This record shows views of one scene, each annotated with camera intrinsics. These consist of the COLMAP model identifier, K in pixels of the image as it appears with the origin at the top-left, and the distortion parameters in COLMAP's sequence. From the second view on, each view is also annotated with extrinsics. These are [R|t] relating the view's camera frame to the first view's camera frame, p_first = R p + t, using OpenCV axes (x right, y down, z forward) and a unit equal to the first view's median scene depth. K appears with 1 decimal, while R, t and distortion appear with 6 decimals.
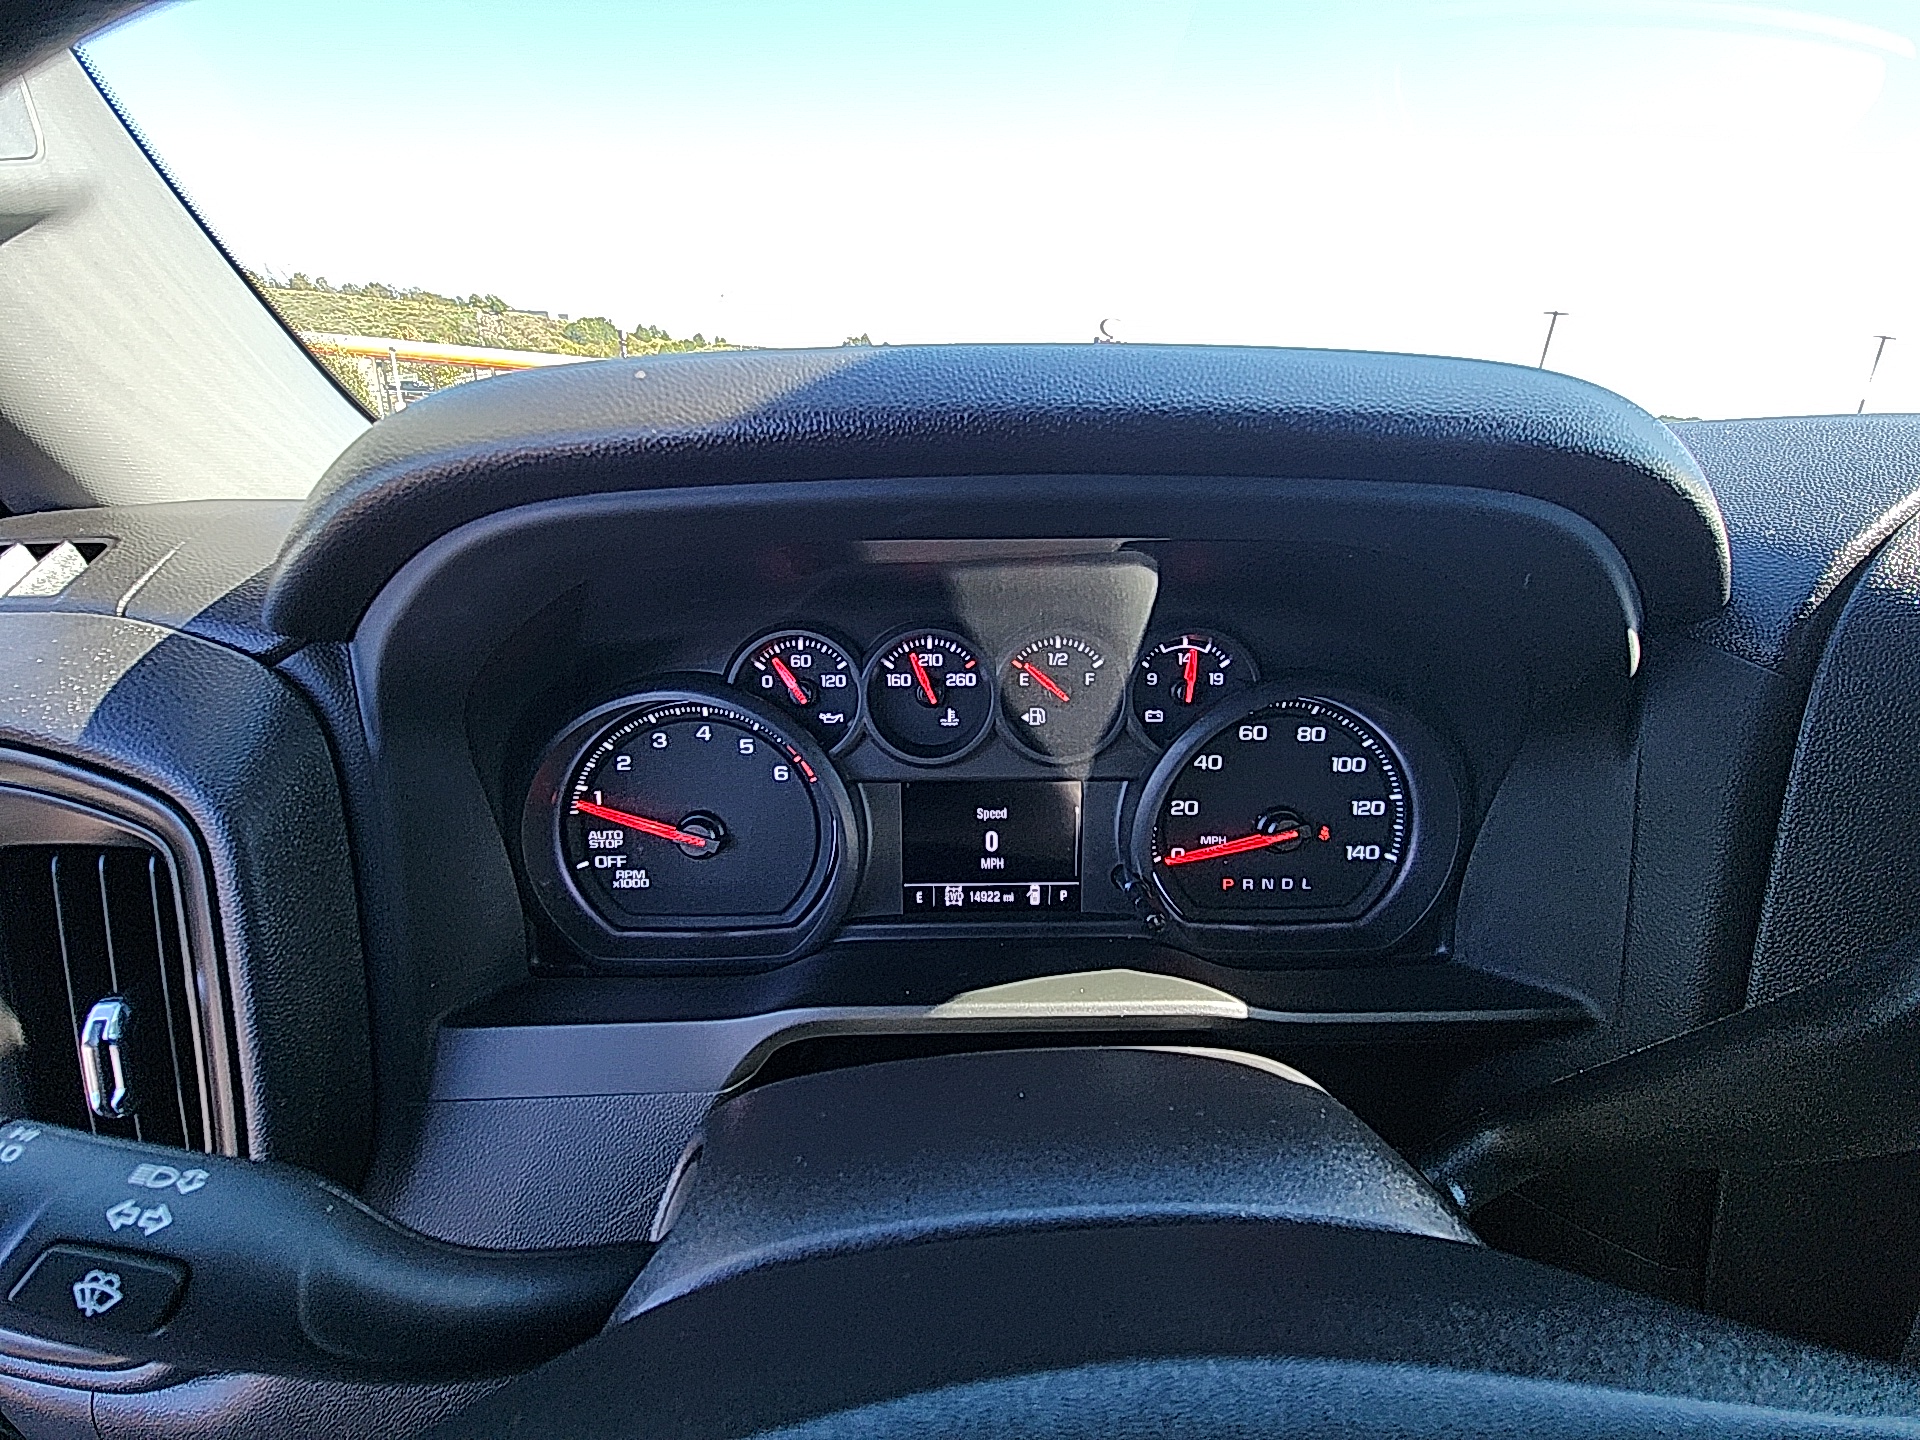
lens RADIAL K [[777.1, 0, 950.2], [0, 777.1, 700.1], [0, 0, 1]] dist [0.008769, -0.006387]
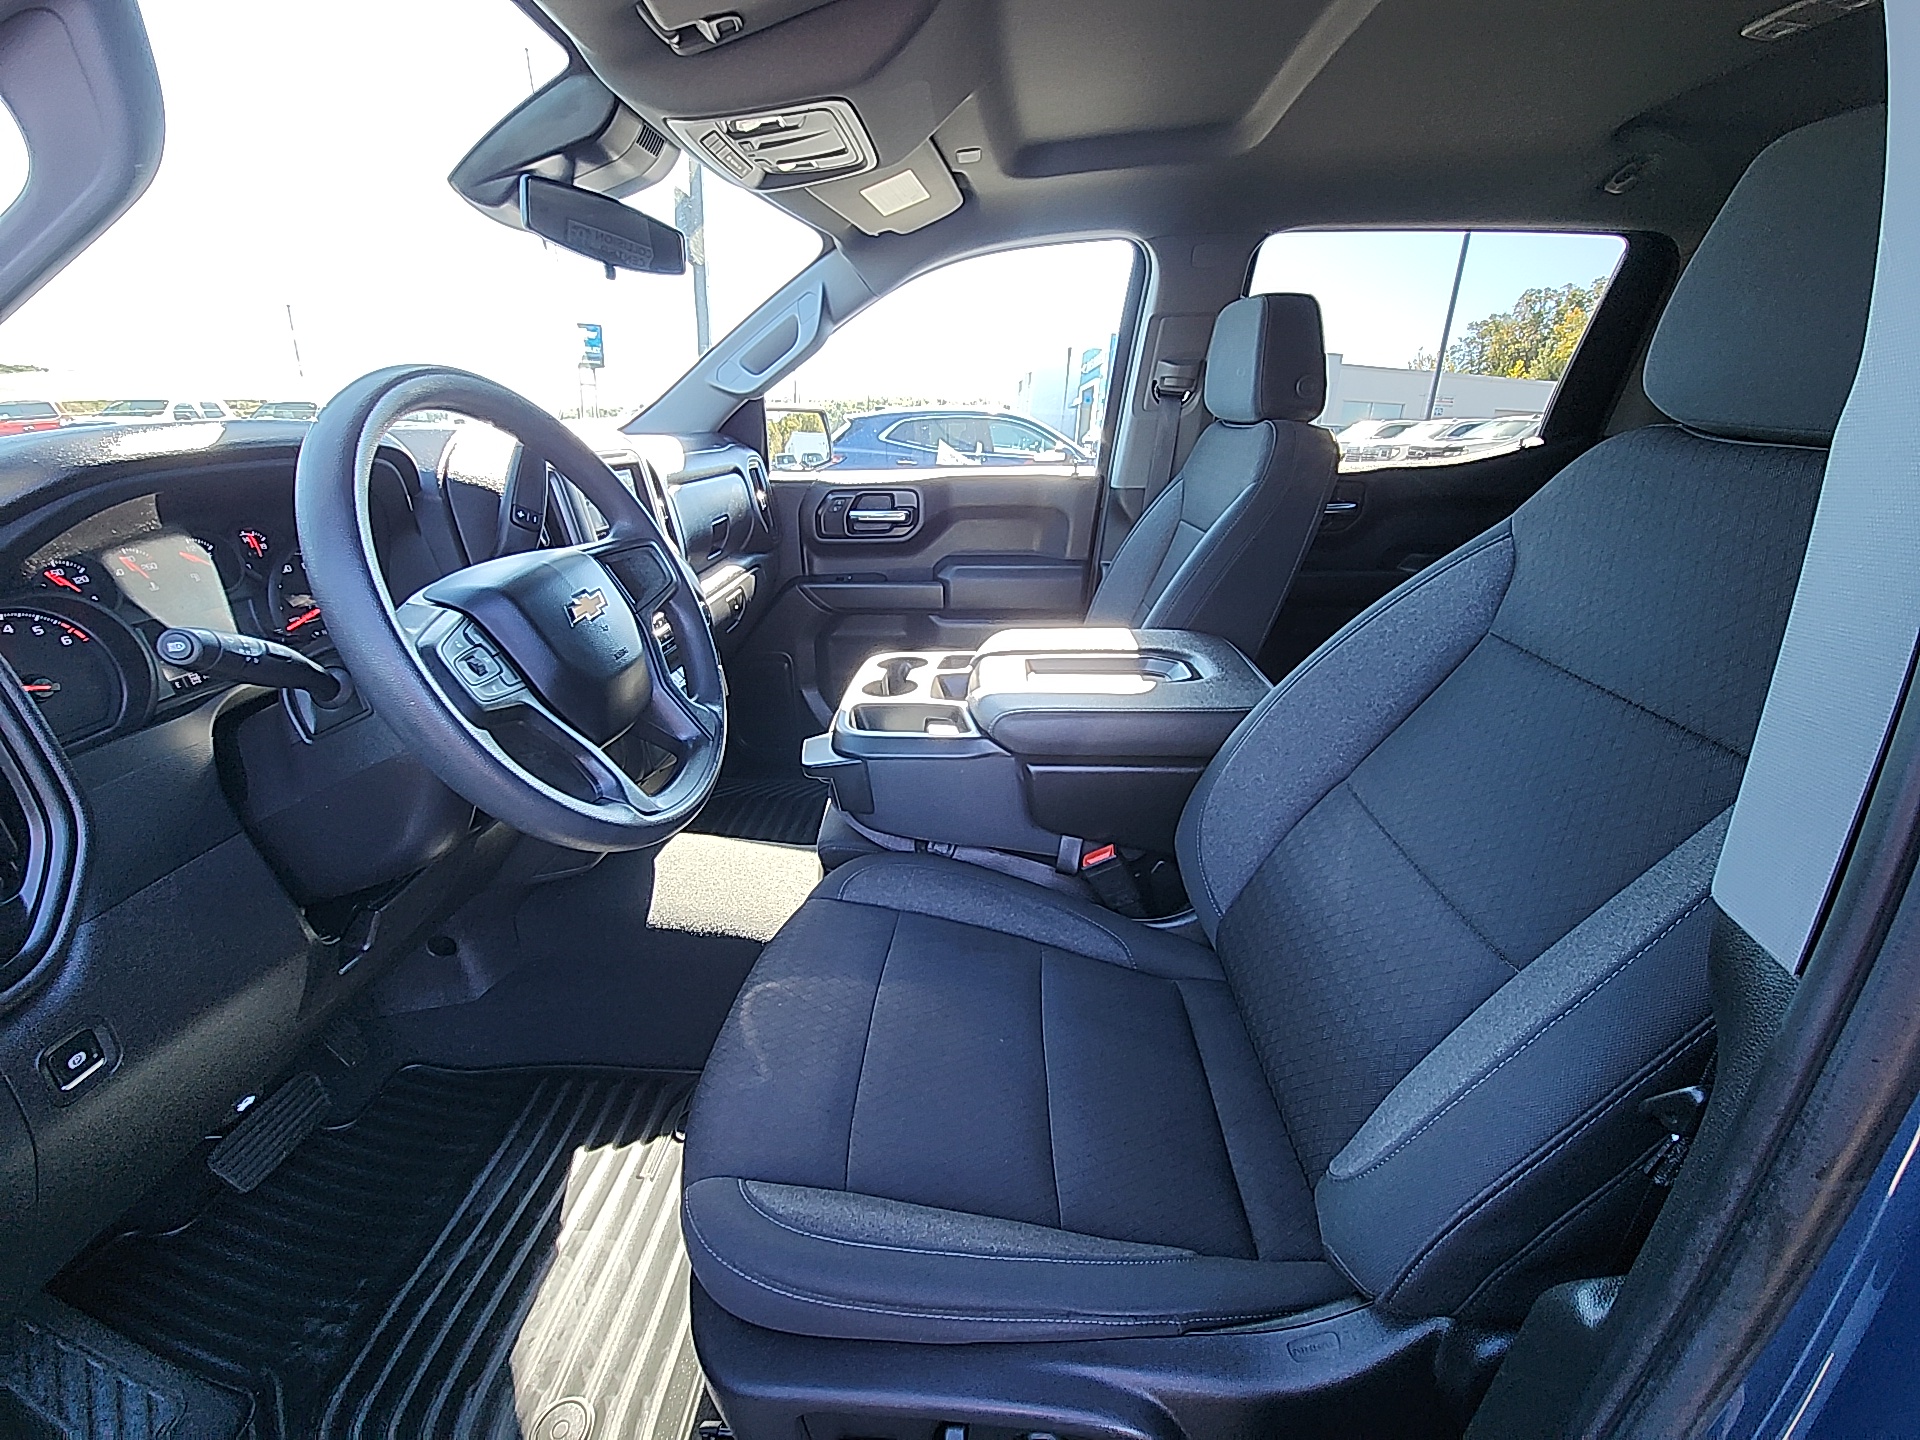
lens RADIAL K [[777.1, 0, 950.2], [0, 777.1, 700.1], [0, 0, 1]] dist [0.008769, -0.006387]
pose [[0.080650, -0.344718, 0.935235, -1.773718], [0.302067, 0.902620, 0.306647, 0.285093], [-0.949869, 0.257773, 0.176925, -1.186769]]
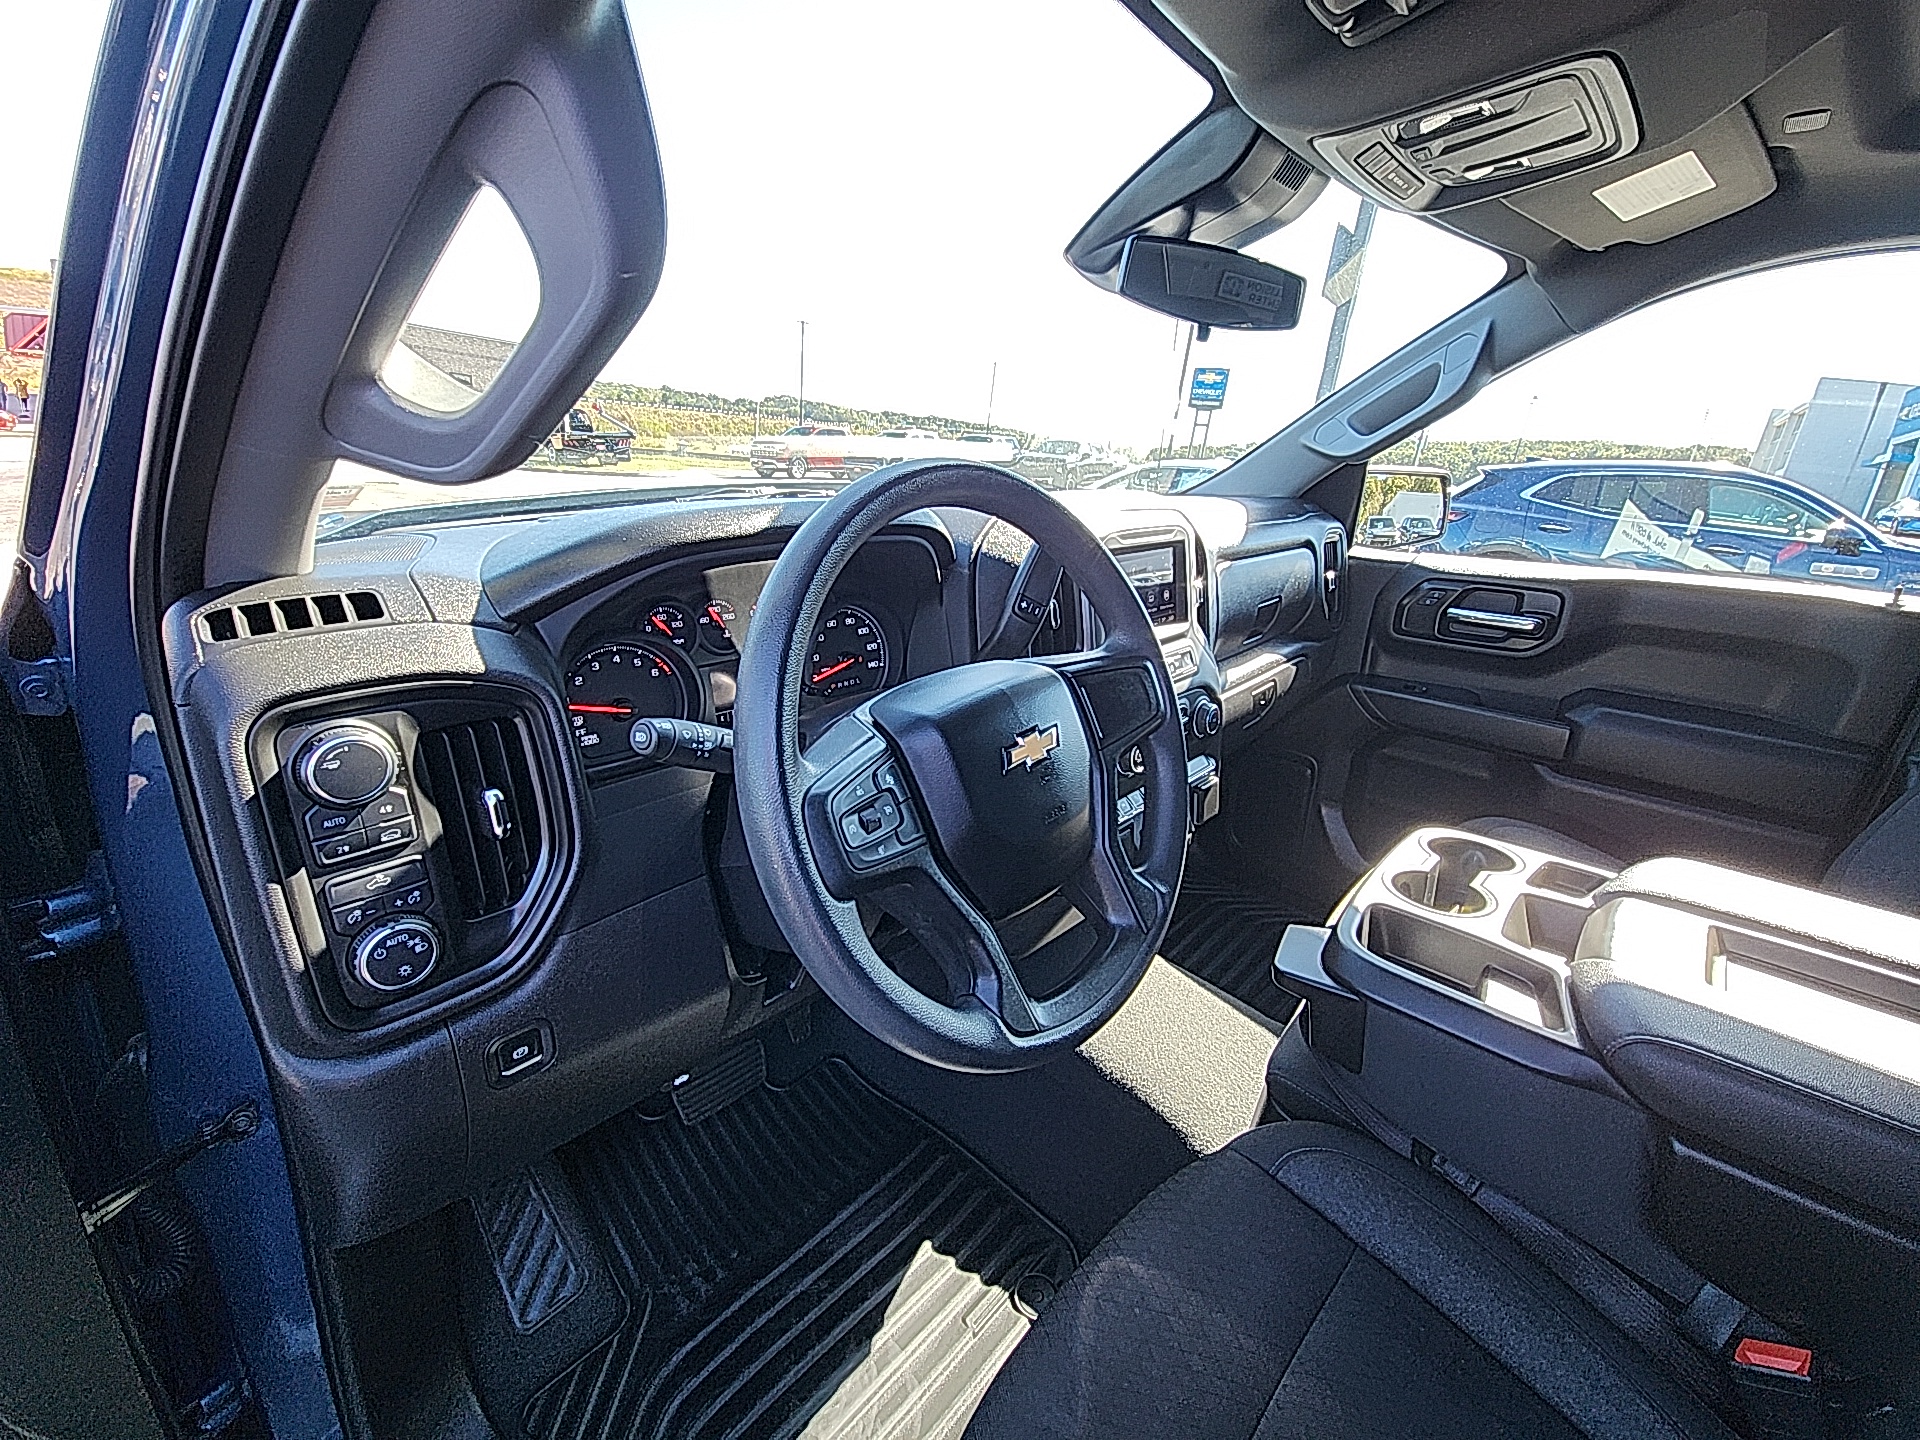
lens RADIAL K [[765.2, 0, 938.2], [0, 765.2, 701.3], [0, 0, 1]] dist [0.003908, -0.006365]
pose [[0.717449, -0.202944, 0.666394, -1.088603], [0.182939, 0.977936, 0.100868, 0.103541], [-0.672161, 0.049542, 0.738746, -1.071126]]
